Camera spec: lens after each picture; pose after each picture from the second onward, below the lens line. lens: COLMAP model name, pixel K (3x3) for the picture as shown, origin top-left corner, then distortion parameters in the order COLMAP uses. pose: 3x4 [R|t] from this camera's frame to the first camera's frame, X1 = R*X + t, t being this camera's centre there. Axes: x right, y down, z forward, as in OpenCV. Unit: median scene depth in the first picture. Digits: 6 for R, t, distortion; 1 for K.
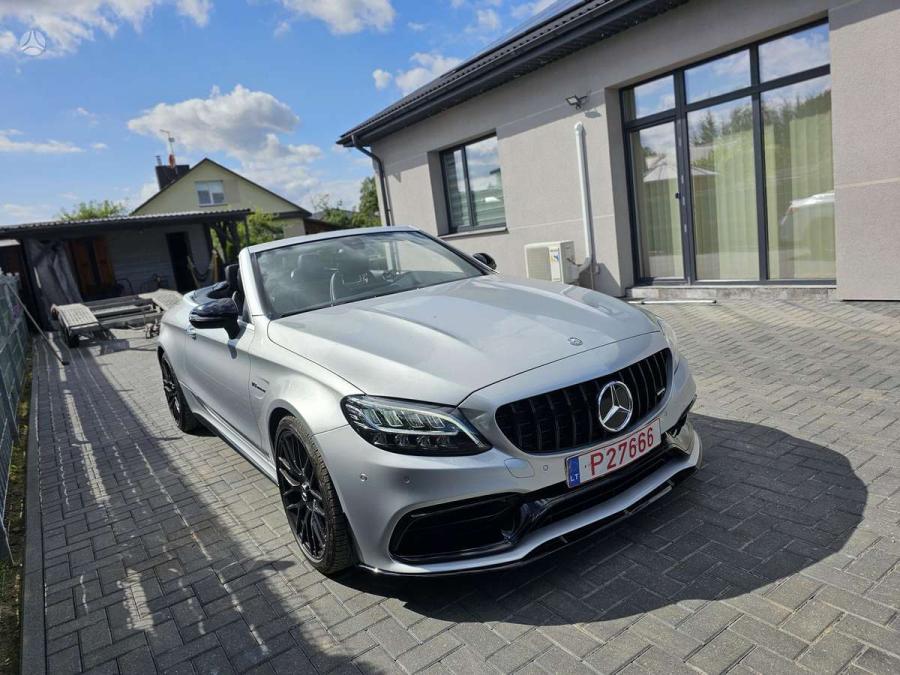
lens RADIAL K [[600.2, 0, 453.2], [0, 600.2, 338.3], [0, 0, 1]] dist [0.087882, -0.082357]
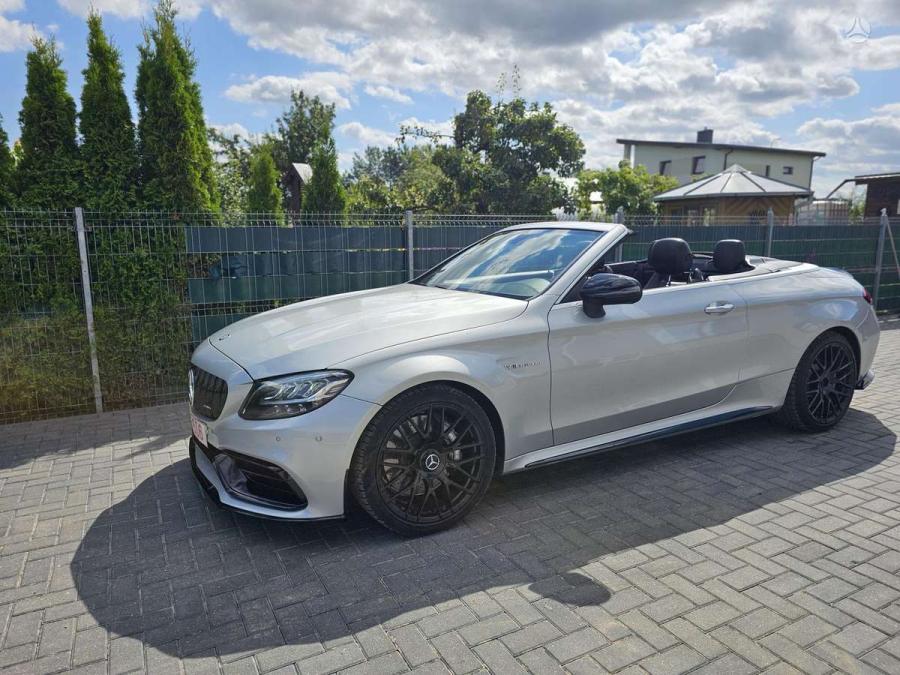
lens RADIAL K [[600.2, 0, 453.2], [0, 600.2, 338.3], [0, 0, 1]] dist [0.087882, -0.082357]
pose [[-0.107412, 0.302519, -0.947072, 1.336488], [-0.157634, 0.935351, 0.316653, -0.464697], [0.981638, 0.183303, -0.052781, 1.489525]]
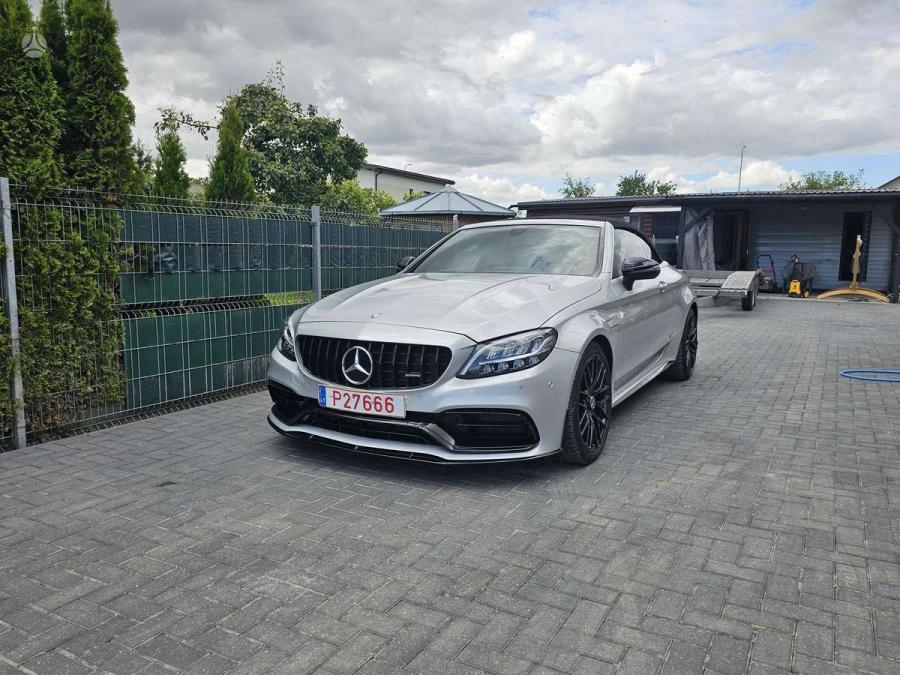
lens RADIAL K [[675.5, 0, 443.7], [0, 675.5, 336.9], [0, 0, 1]] dist [0.101768, -0.101178]
pose [[0.440296, 0.246922, -0.863232, 1.502520], [-0.228630, 0.960581, 0.158154, -0.210513], [0.868256, 0.127726, 0.479393, 0.407475]]
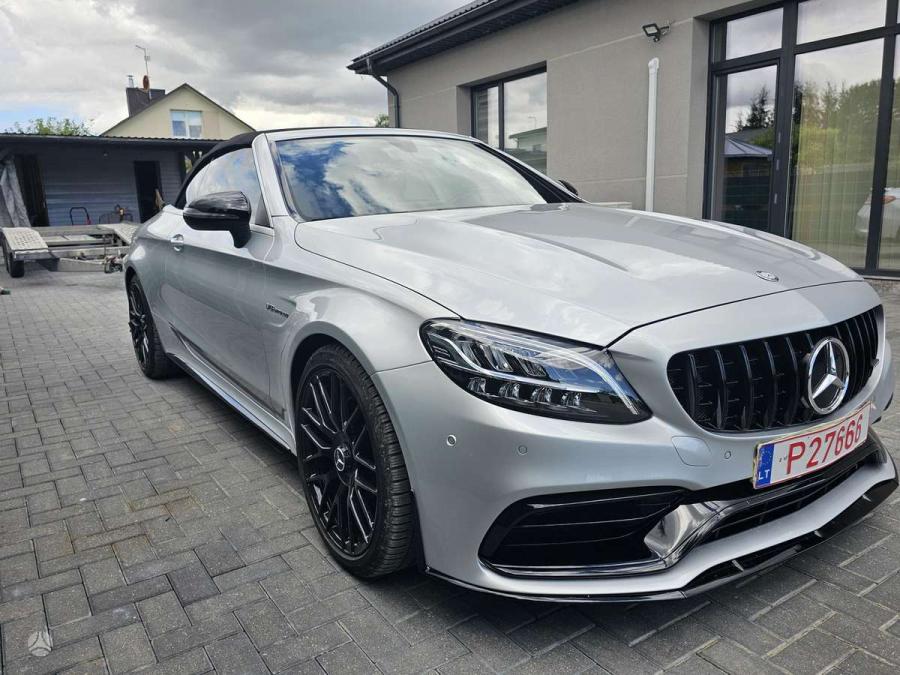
lens RADIAL K [[675.5, 0, 443.7], [0, 675.5, 336.9], [0, 0, 1]] dist [0.101768, -0.101178]
pose [[0.995148, 0.098306, 0.004033, -0.147415], [-0.098371, 0.994908, 0.021930, 0.087602], [-0.001856, -0.022221, 0.999751, 0.224912]]
